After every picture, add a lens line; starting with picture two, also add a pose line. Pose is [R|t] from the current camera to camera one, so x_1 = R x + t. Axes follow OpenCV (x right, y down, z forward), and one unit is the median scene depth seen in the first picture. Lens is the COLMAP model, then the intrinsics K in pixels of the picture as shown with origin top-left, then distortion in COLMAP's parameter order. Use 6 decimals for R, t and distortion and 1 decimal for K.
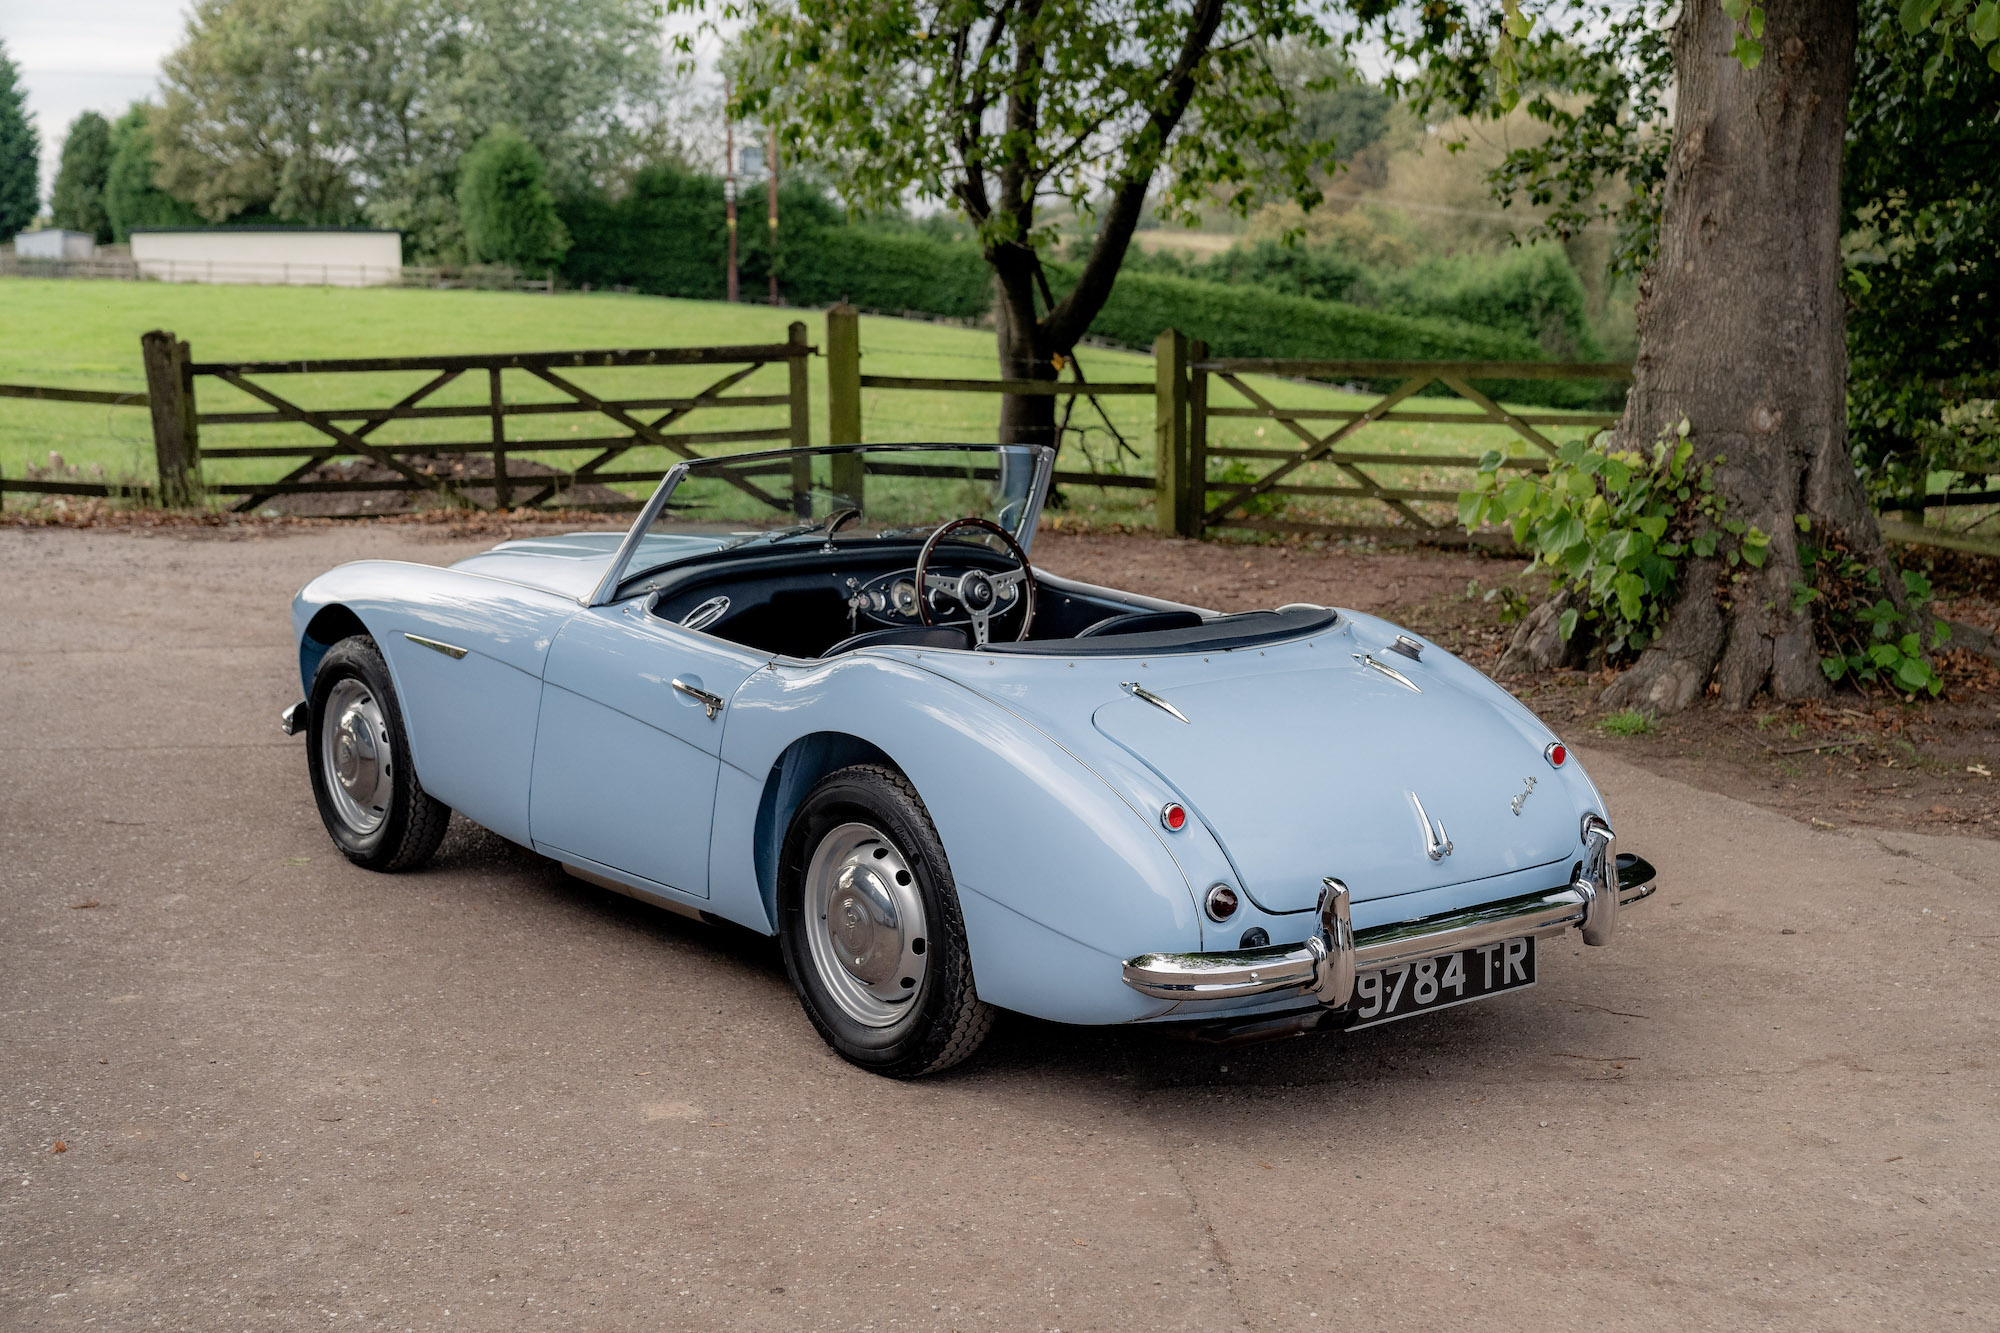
lens RADIAL K [[2849.9, 0, 965.4], [0, 2849.9, 673.3], [0, 0, 1]] dist [0.103855, 0.000000]
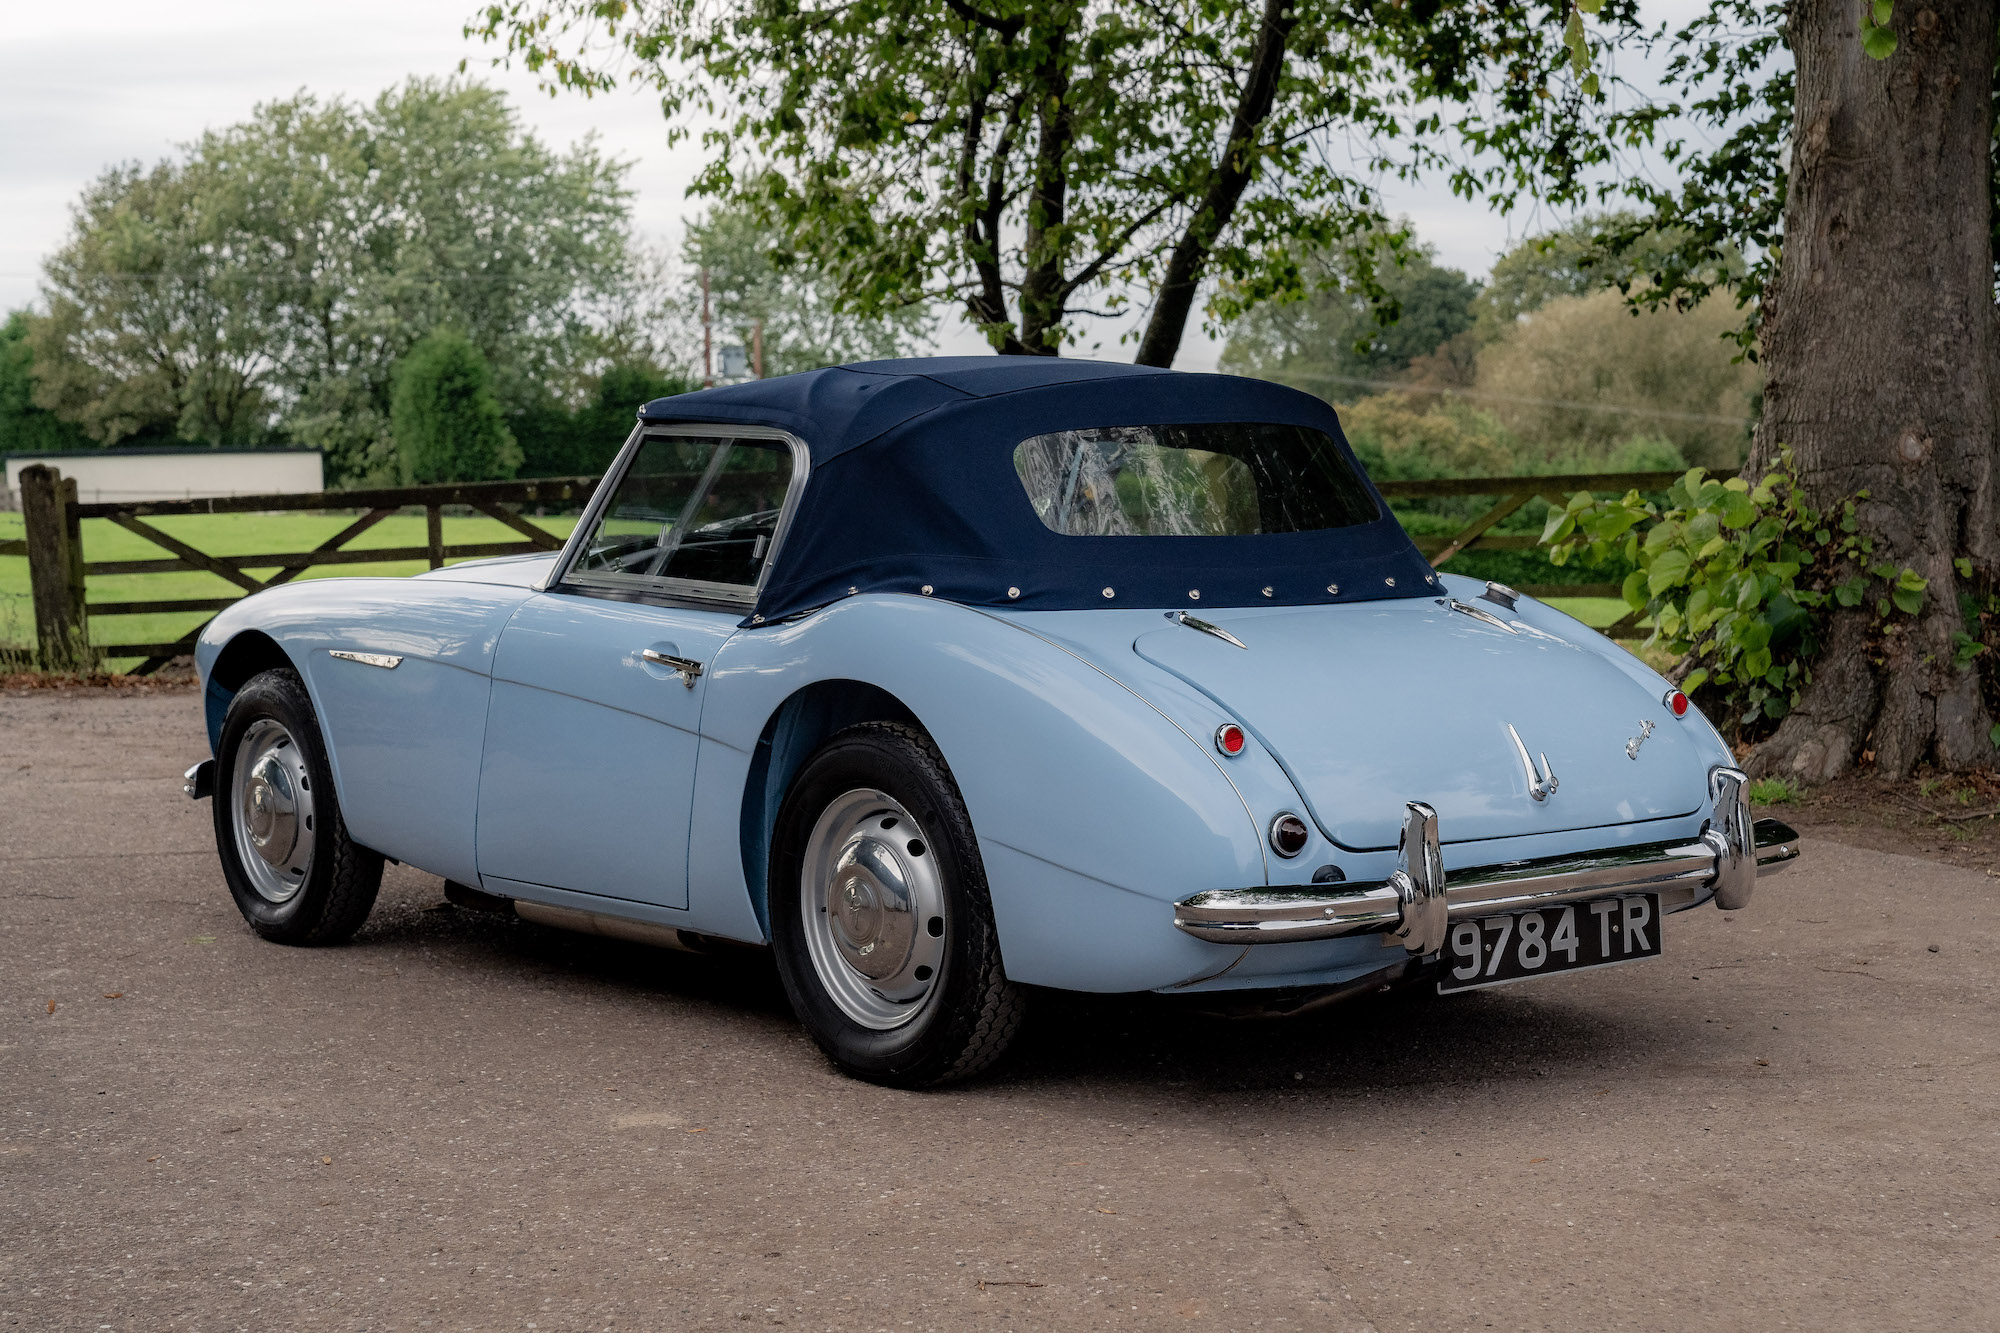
lens RADIAL K [[3372.0, 0, 1007.4], [0, 3372.0, 653.7], [0, 0, 1]] dist [0.111826, 0.000000]
pose [[0.999810, -0.018639, 0.005674, 0.000764], [0.019077, 0.995690, -0.090757, 0.090661], [-0.003958, 0.090848, 0.995857, -0.007444]]
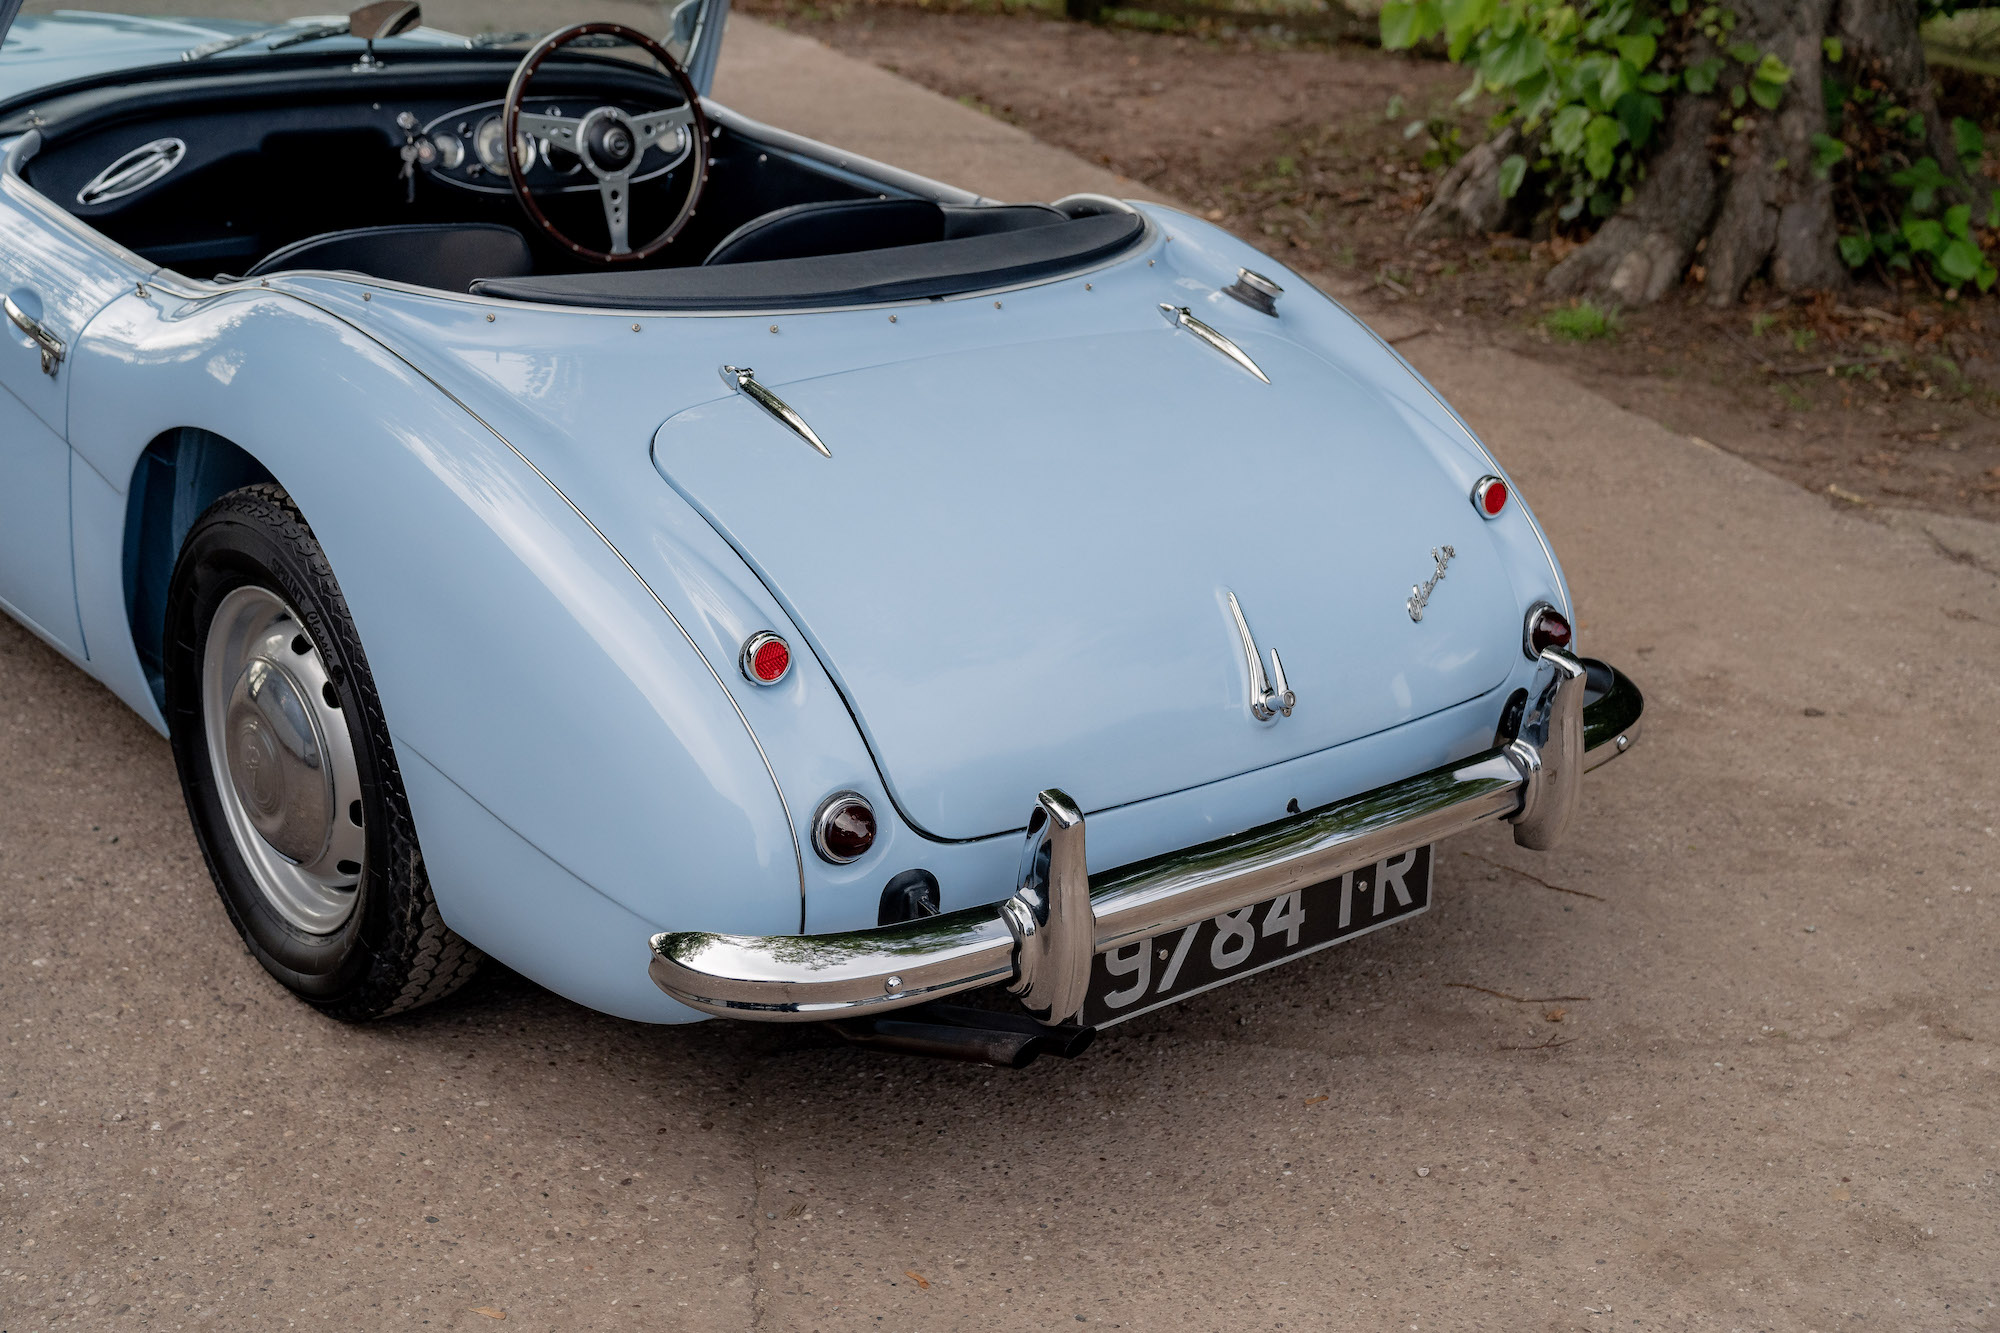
lens RADIAL K [[2755.1, 0, 960.6], [0, 2755.1, 682.7], [0, 0, 1]] dist [0.083960, 0.000000]
pose [[0.999137, 0.031366, 0.027233, 0.074751], [-0.036066, 0.980321, 0.194089, -0.035516], [-0.020609, -0.194904, 0.980606, 0.392872]]
